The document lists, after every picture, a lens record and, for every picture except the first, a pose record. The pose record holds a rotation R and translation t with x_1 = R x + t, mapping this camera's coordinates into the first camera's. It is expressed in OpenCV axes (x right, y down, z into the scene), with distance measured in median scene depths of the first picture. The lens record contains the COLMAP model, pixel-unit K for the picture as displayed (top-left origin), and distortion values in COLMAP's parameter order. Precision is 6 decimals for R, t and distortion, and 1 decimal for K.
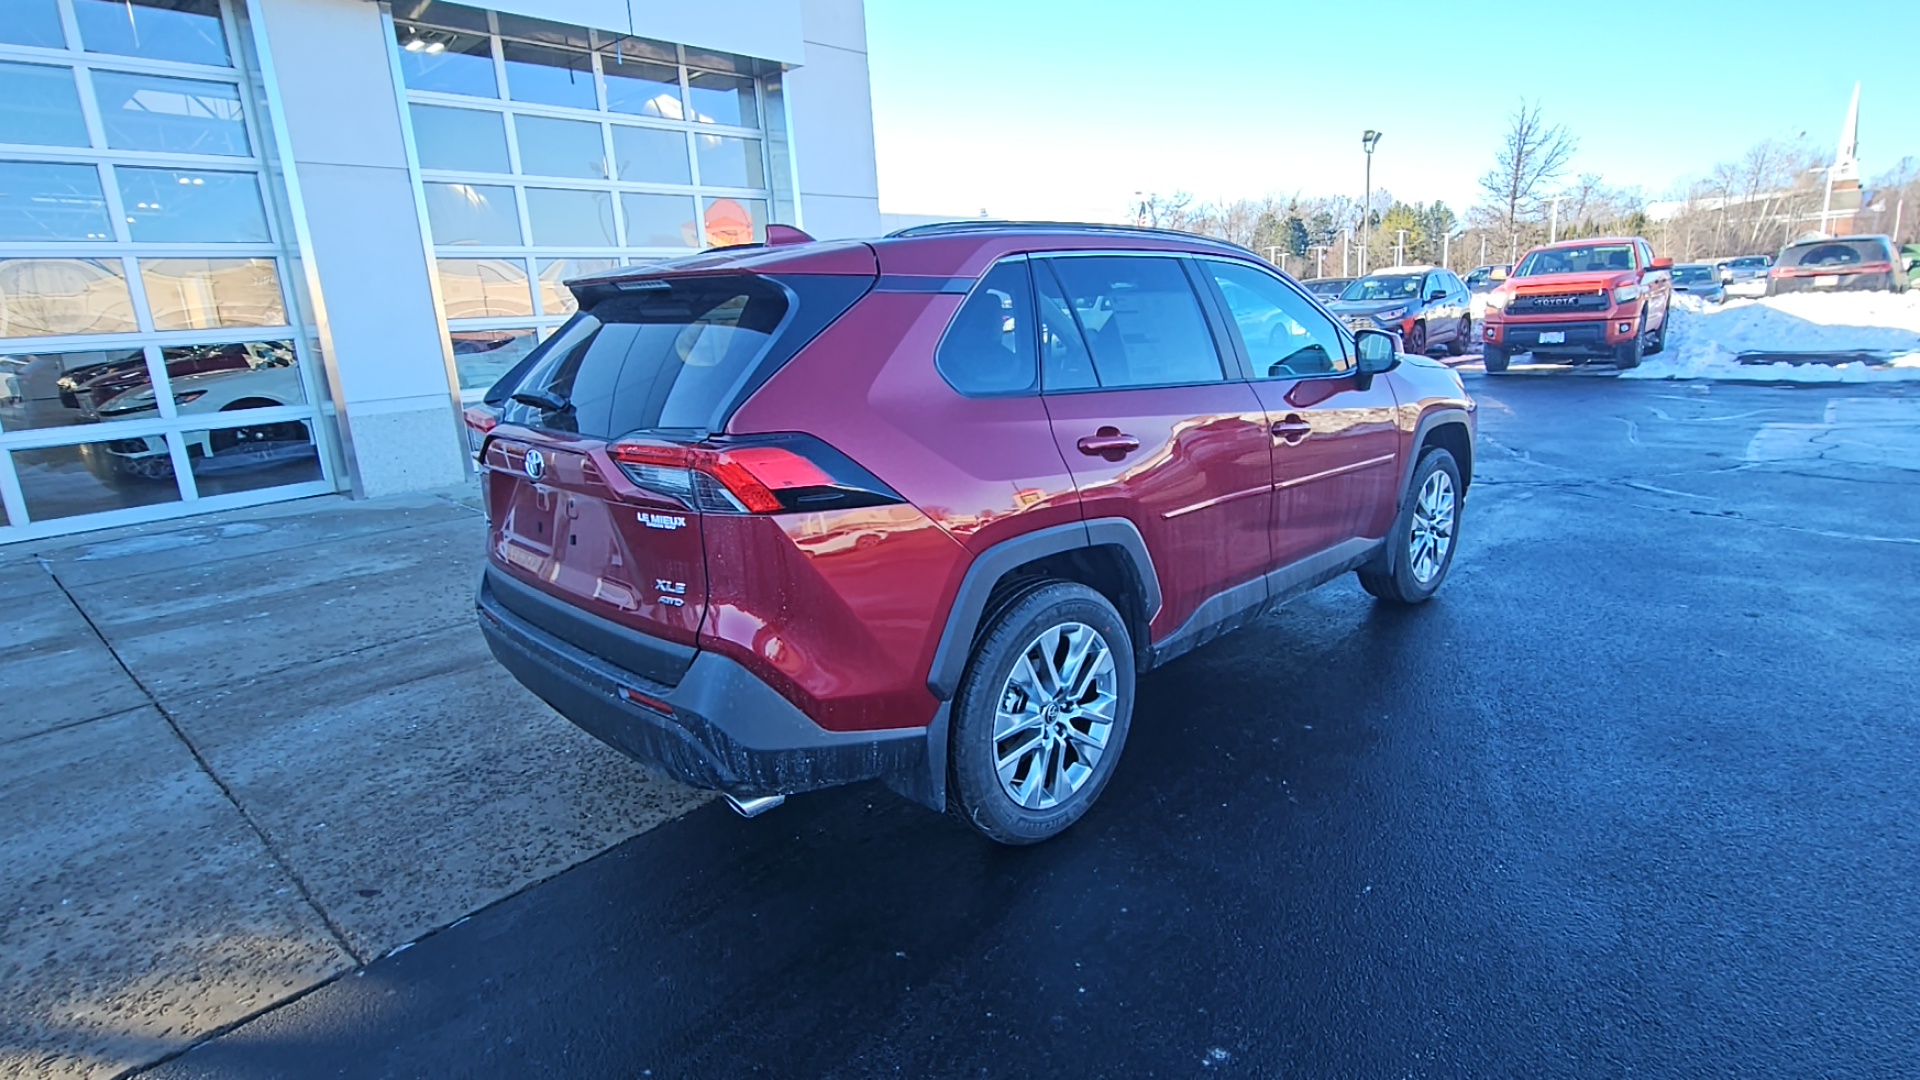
lens RADIAL K [[979.9, 0, 985.4], [0, 979.9, 556.9], [0, 0, 1]] dist [0.003044, -0.000437]
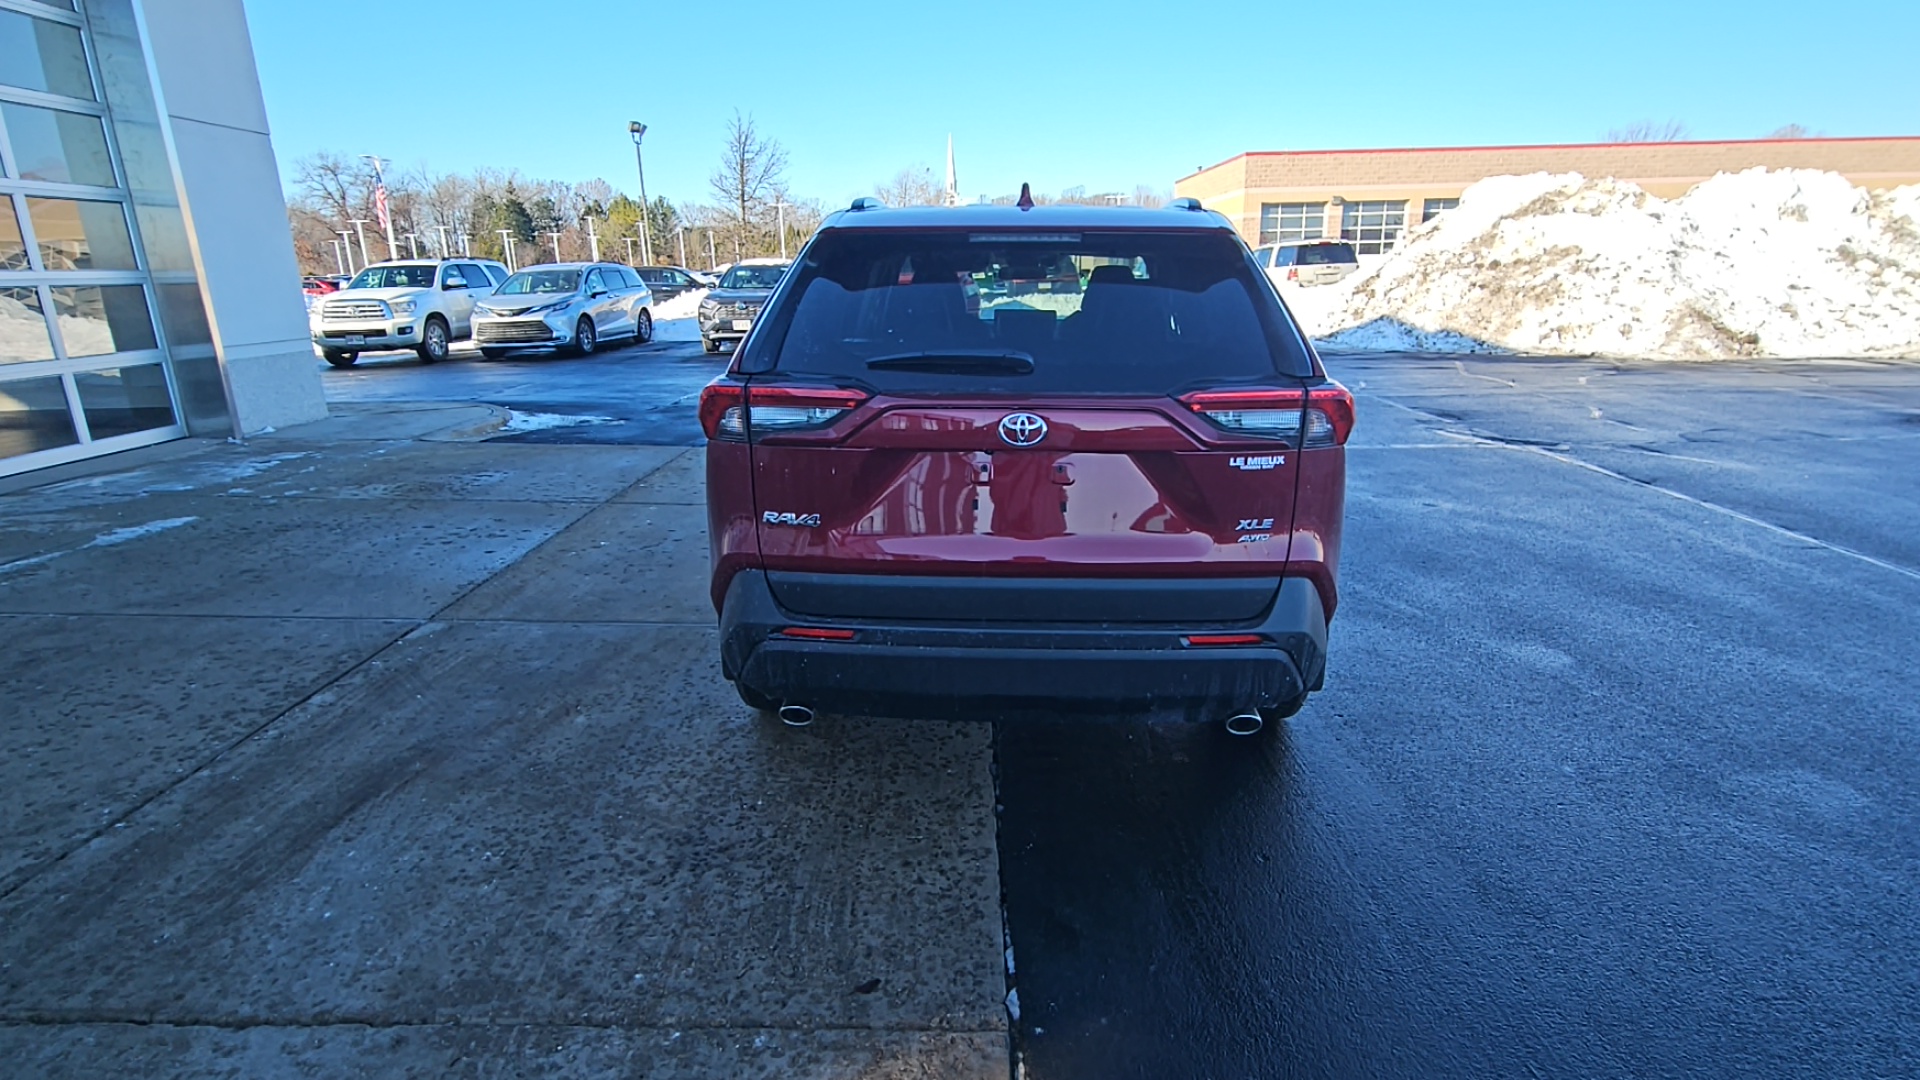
lens RADIAL K [[979.9, 0, 990.5], [0, 979.9, 548.8], [0, 0, 1]] dist [0.003044, -0.000437]
pose [[0.737114, -0.148700, 0.659205, -0.173633], [0.147986, 0.987332, 0.057241, -0.006586], [-0.659365, 0.055360, 0.749782, 0.054044]]
